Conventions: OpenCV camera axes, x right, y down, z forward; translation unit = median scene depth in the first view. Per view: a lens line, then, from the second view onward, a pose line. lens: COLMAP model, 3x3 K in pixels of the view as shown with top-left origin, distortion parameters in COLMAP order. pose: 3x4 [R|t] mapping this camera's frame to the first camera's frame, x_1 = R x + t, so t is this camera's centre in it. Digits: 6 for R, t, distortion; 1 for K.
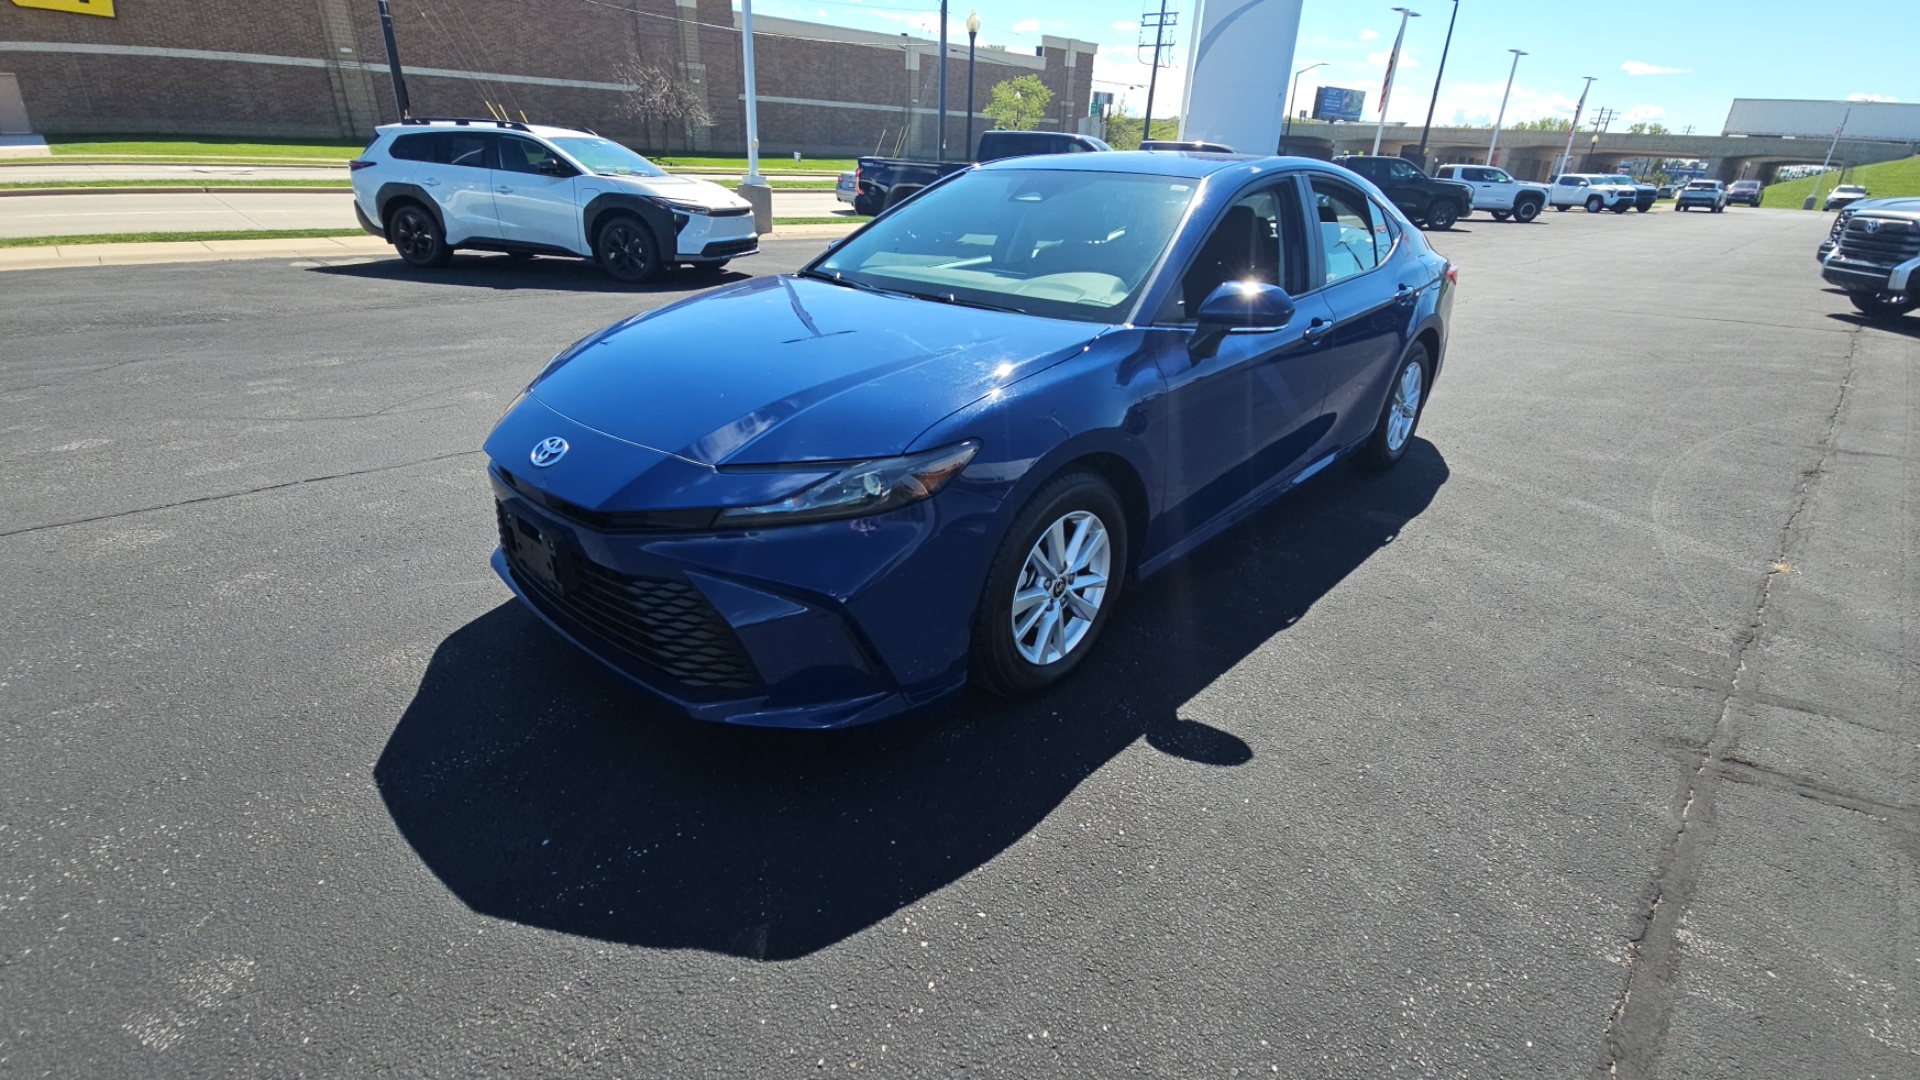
lens RADIAL K [[841.9, 0, 985.5], [0, 841.9, 551.4], [0, 0, 1]] dist [0.022102, -0.013474]
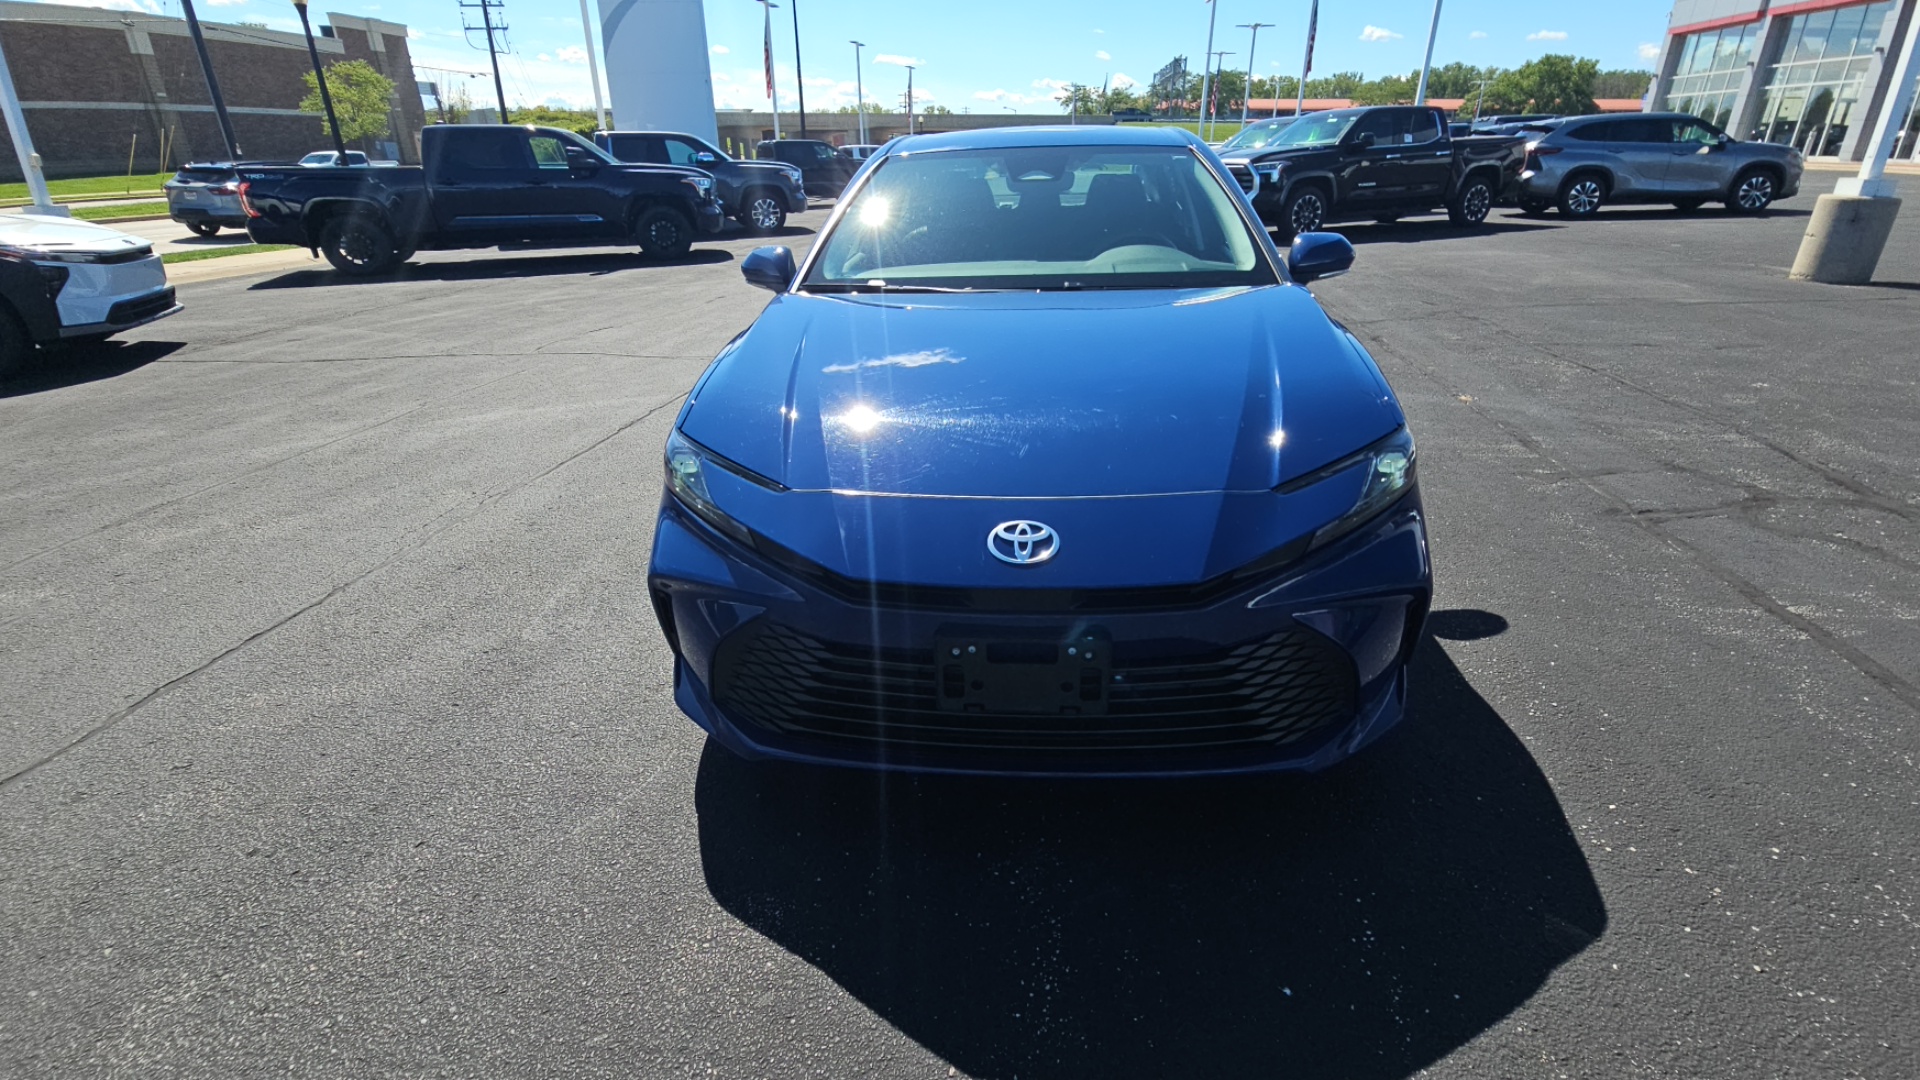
lens RADIAL K [[858.9, 0, 977.8], [0, 858.9, 545.3], [0, 0, 1]] dist [0.000391, -0.001602]
pose [[0.793818, -0.295153, 0.531730, -0.738999], [0.295738, 0.951339, 0.086563, -0.148354], [-0.531405, 0.088537, 0.842478, 0.305330]]
